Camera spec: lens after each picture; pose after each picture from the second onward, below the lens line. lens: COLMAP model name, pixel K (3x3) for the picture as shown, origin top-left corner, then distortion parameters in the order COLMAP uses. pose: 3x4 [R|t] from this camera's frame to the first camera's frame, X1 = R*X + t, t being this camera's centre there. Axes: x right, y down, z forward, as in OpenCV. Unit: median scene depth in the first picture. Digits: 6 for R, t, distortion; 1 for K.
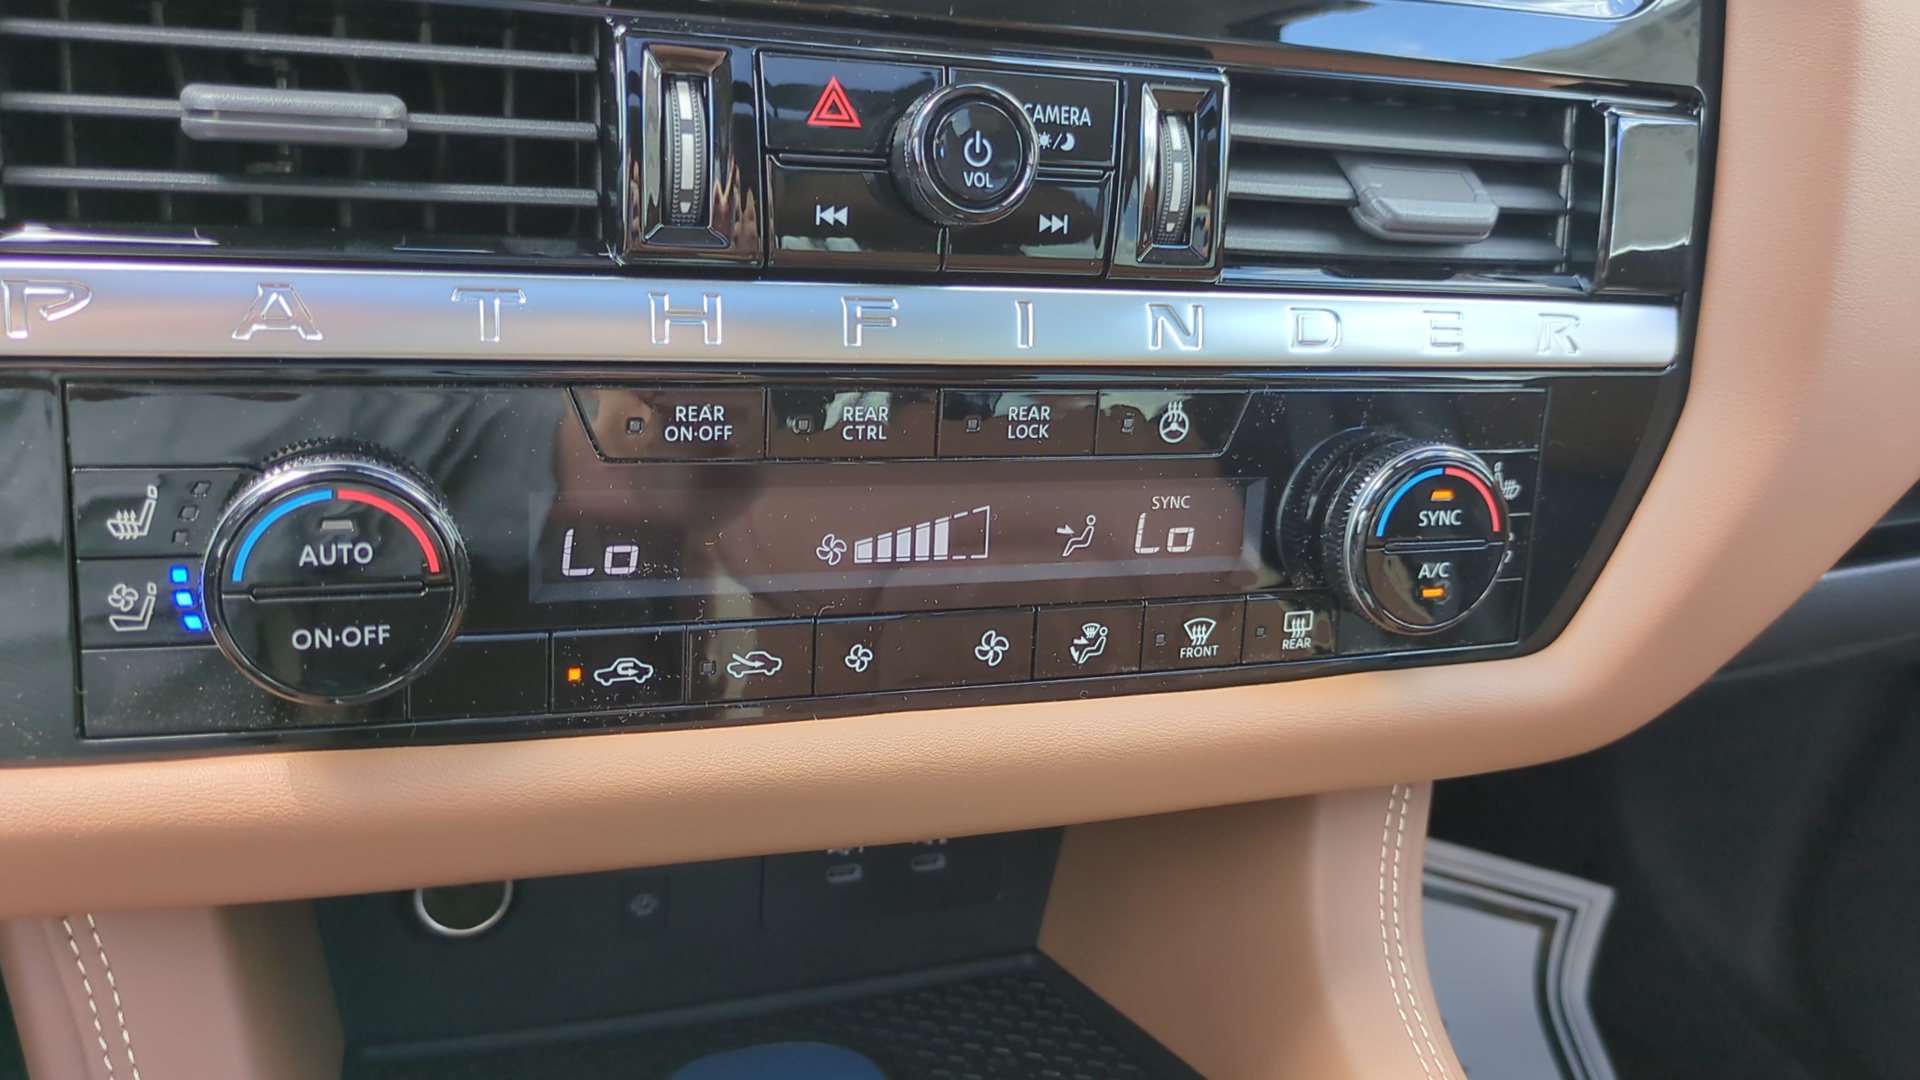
lens RADIAL K [[1661.4, 0, 952.6], [0, 1661.4, 535.6], [0, 0, 1]] dist [0.047535, -0.127874]
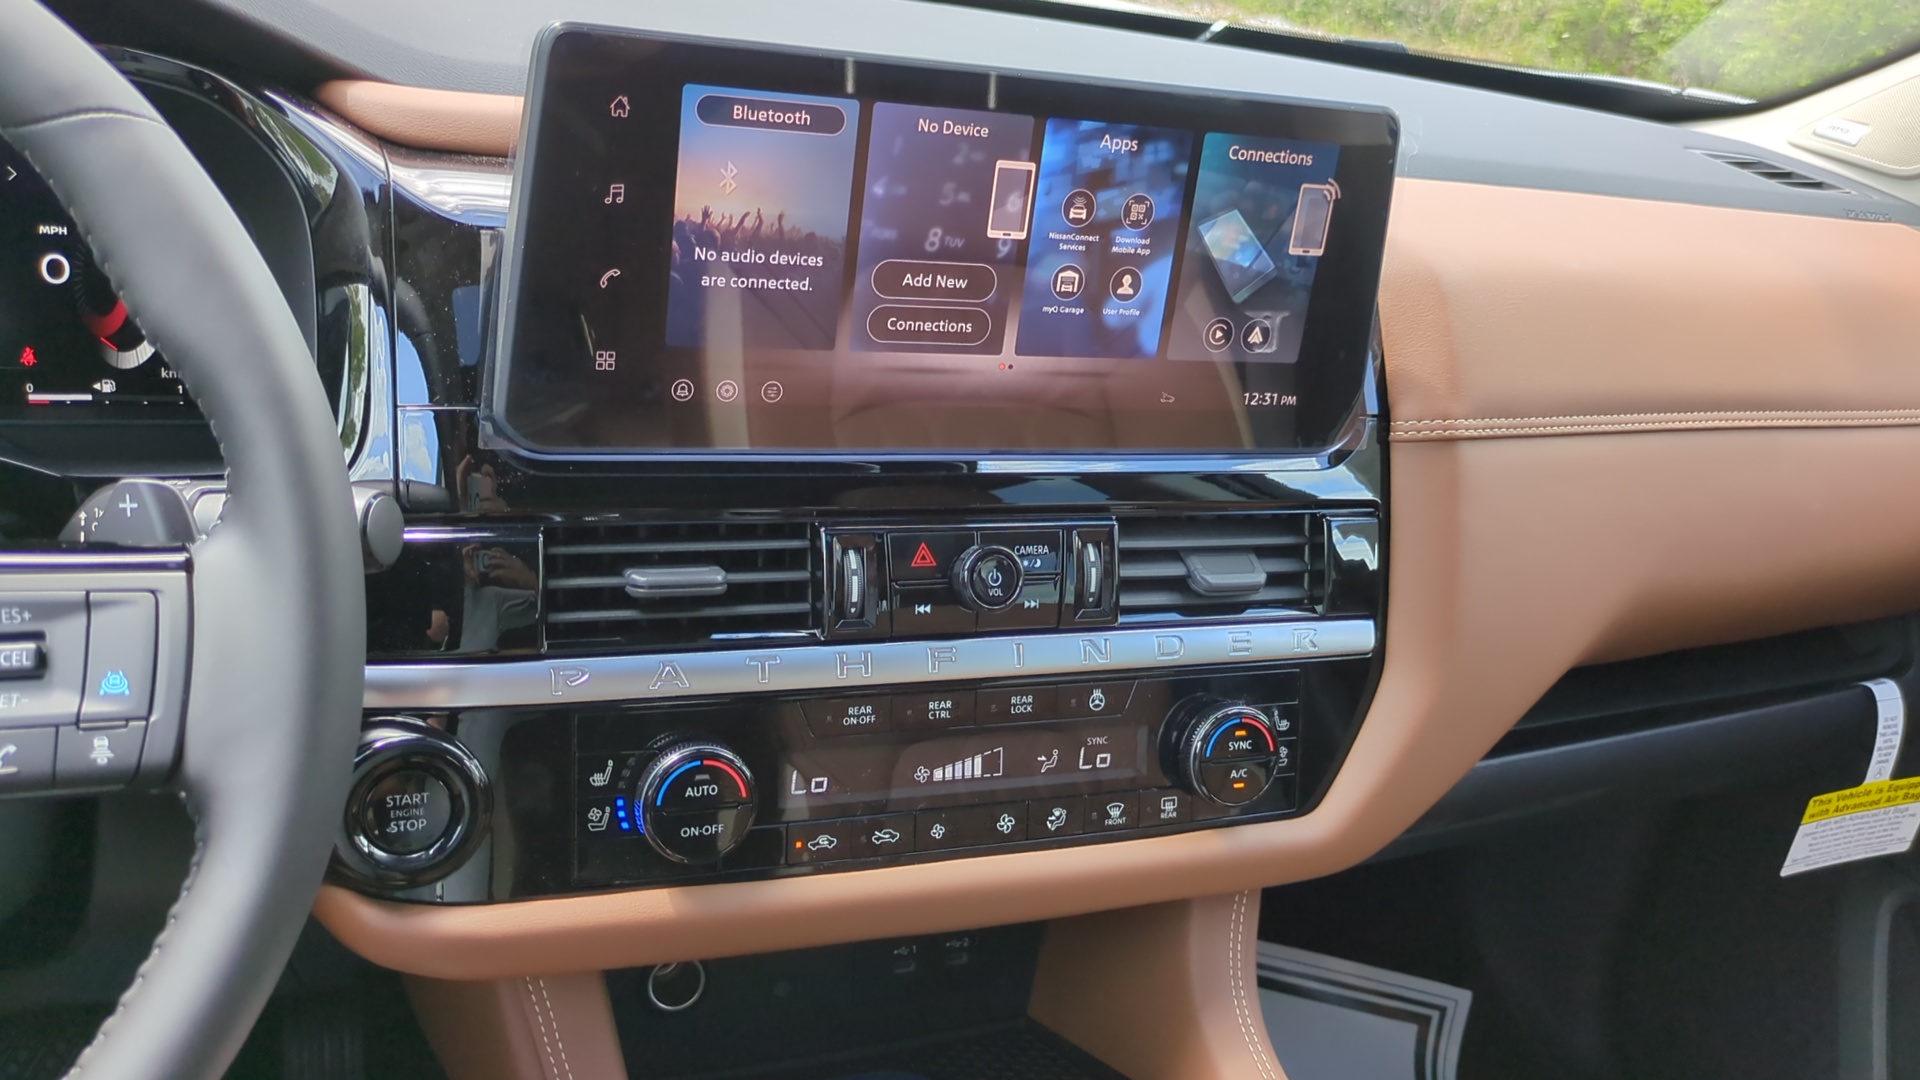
lens RADIAL K [[1659.0, 0, 961.6], [0, 1659.0, 532.4], [0, 0, 1]] dist [0.061226, -0.111090]
pose [[0.999054, -0.024510, 0.035917, -0.083255], [0.027734, 0.995354, -0.092199, -0.085936], [-0.033490, 0.093107, 0.995093, -0.882019]]
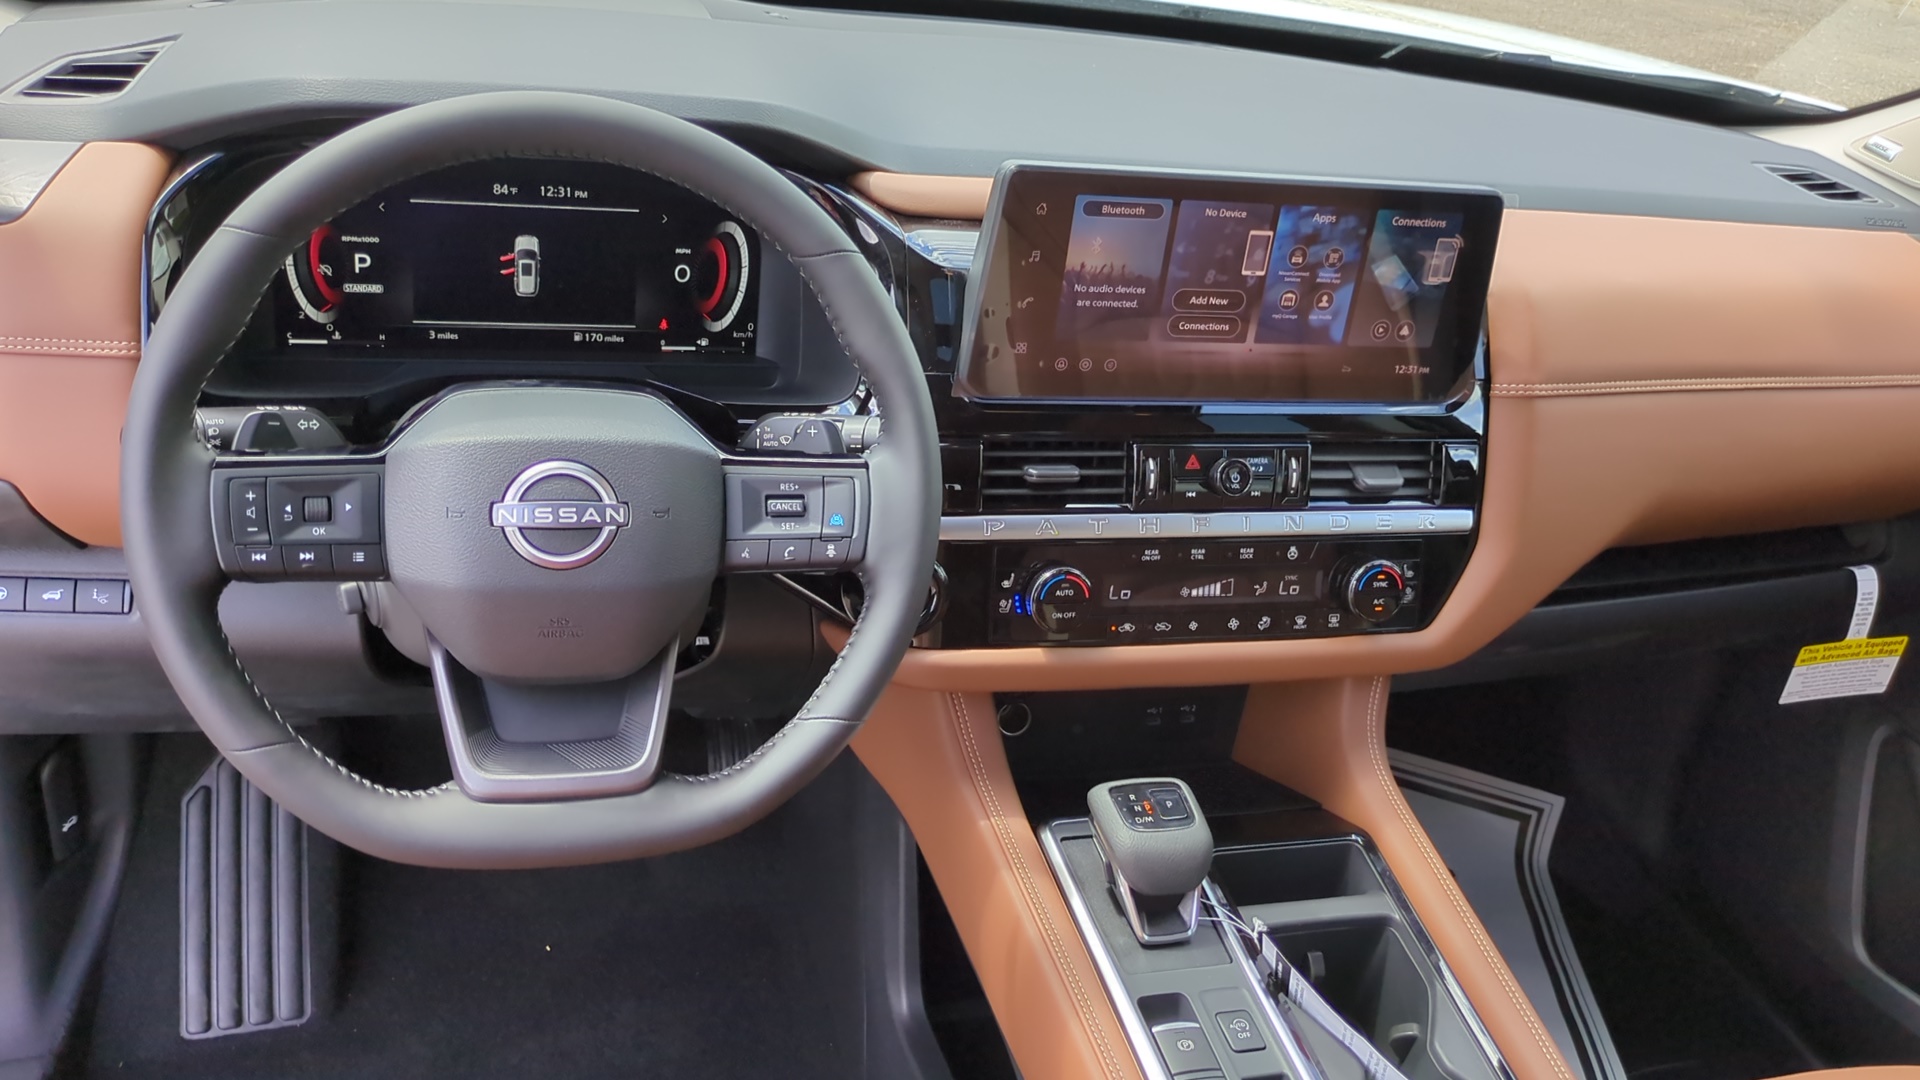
lens RADIAL K [[1659.0, 0, 961.6], [0, 1659.0, 532.4], [0, 0, 1]] dist [0.061226, -0.111090]
pose [[0.997875, 0.013551, -0.063734, -0.282031], [-0.014180, 0.999855, -0.009439, -0.066576], [0.063597, 0.010322, 0.997922, -2.106338]]
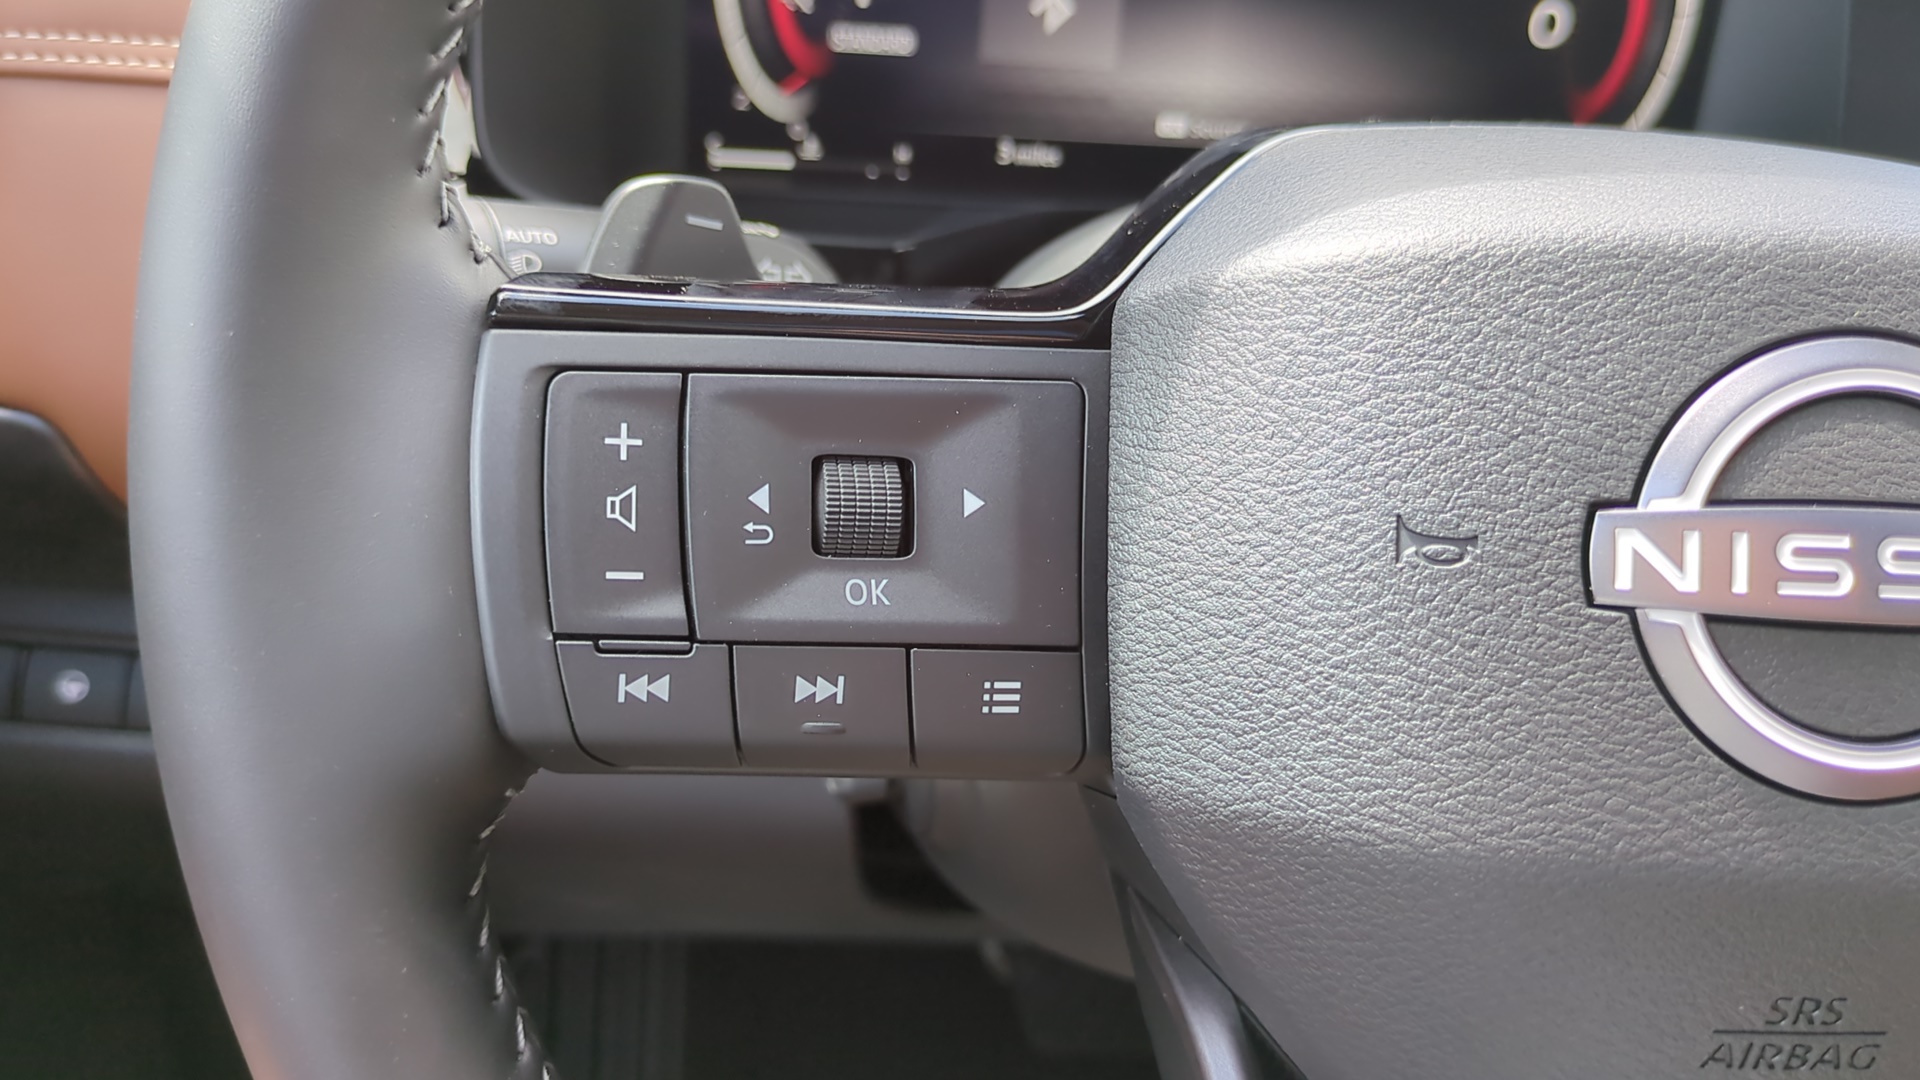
lens RADIAL K [[1663.1, 0, 952.0], [0, 1663.1, 531.5], [0, 0, 1]] dist [0.019070, -0.095039]
pose [[0.963303, 0.049428, -0.263827, -1.097925], [-0.059059, 0.997842, -0.028696, -0.083046], [0.261839, 0.043224, 0.964143, -0.487300]]
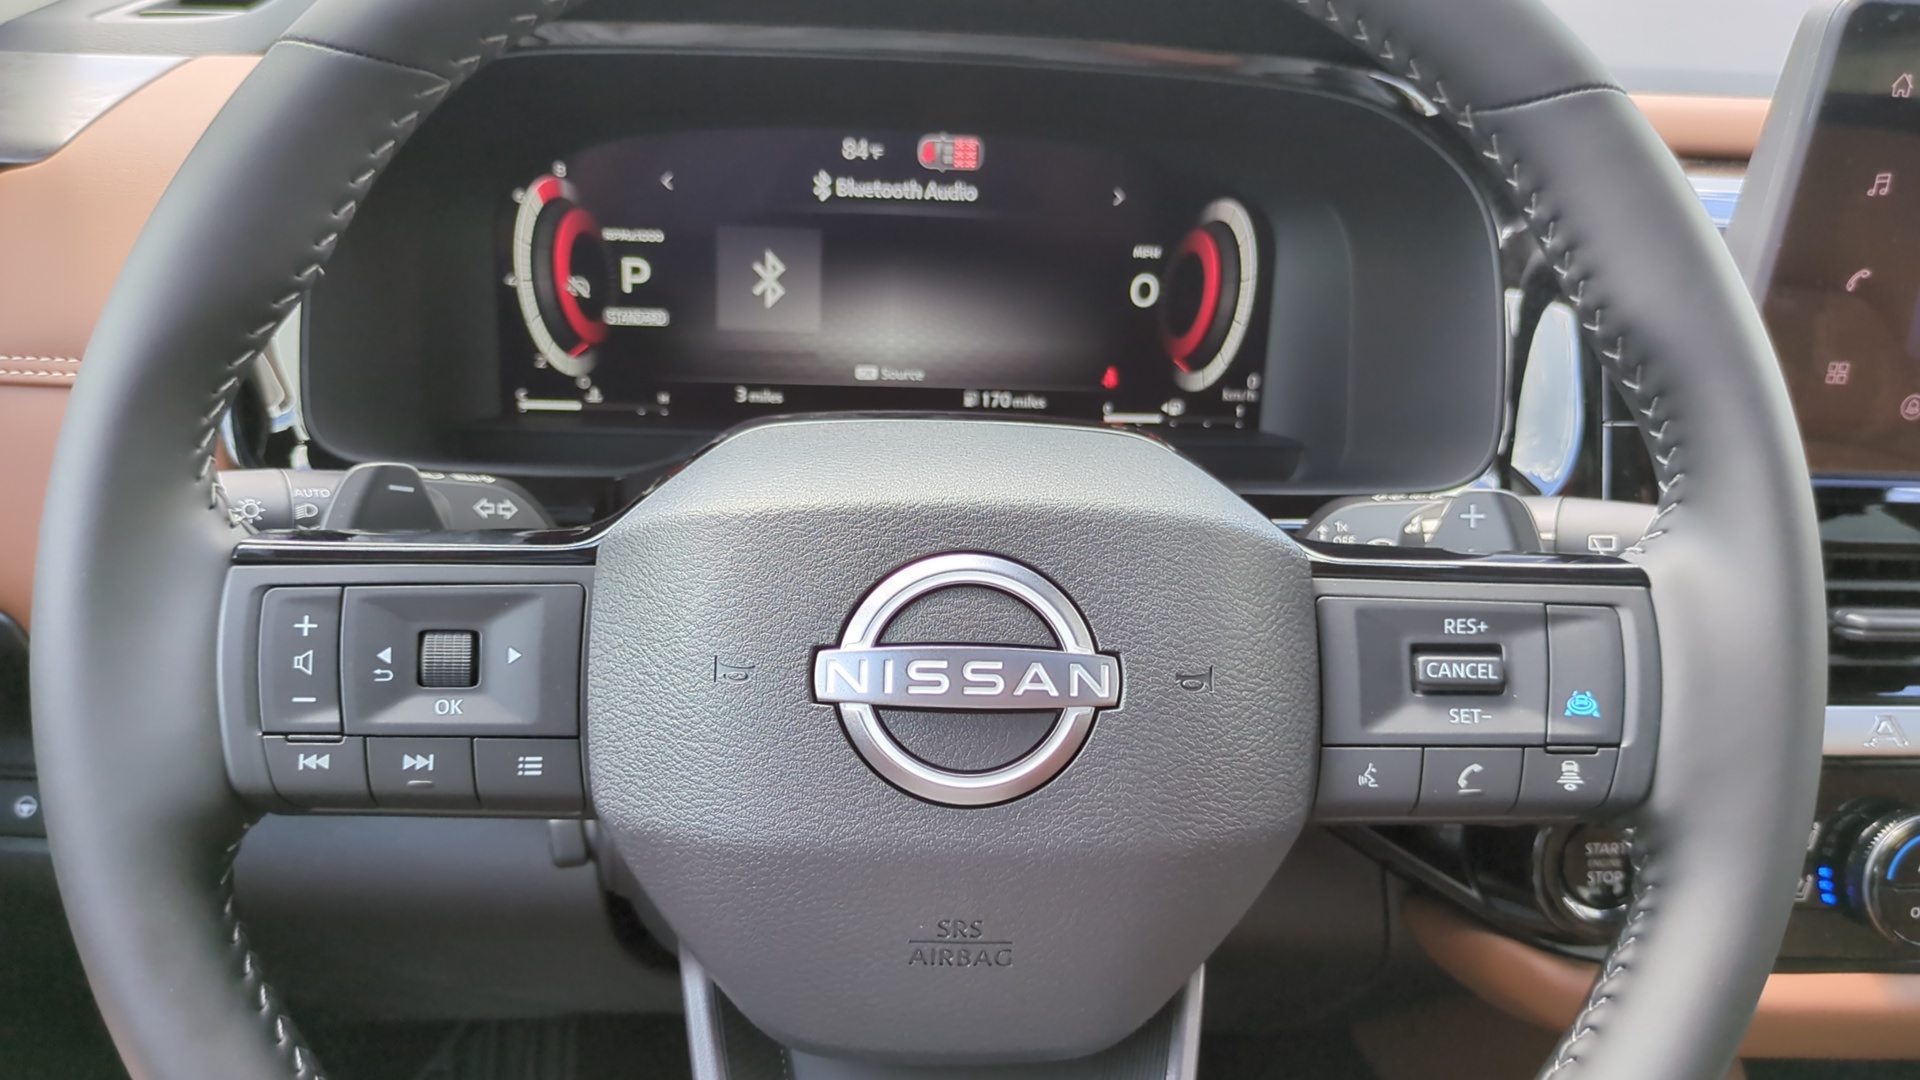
lens RADIAL K [[1661.4, 0, 952.6], [0, 1661.4, 535.6], [0, 0, 1]] dist [0.047535, -0.127874]
pose [[0.962930, 0.002338, -0.269741, -0.710879], [-0.036273, 0.992003, -0.120887, -0.068911], [0.267302, 0.126190, 0.955315, -0.840943]]
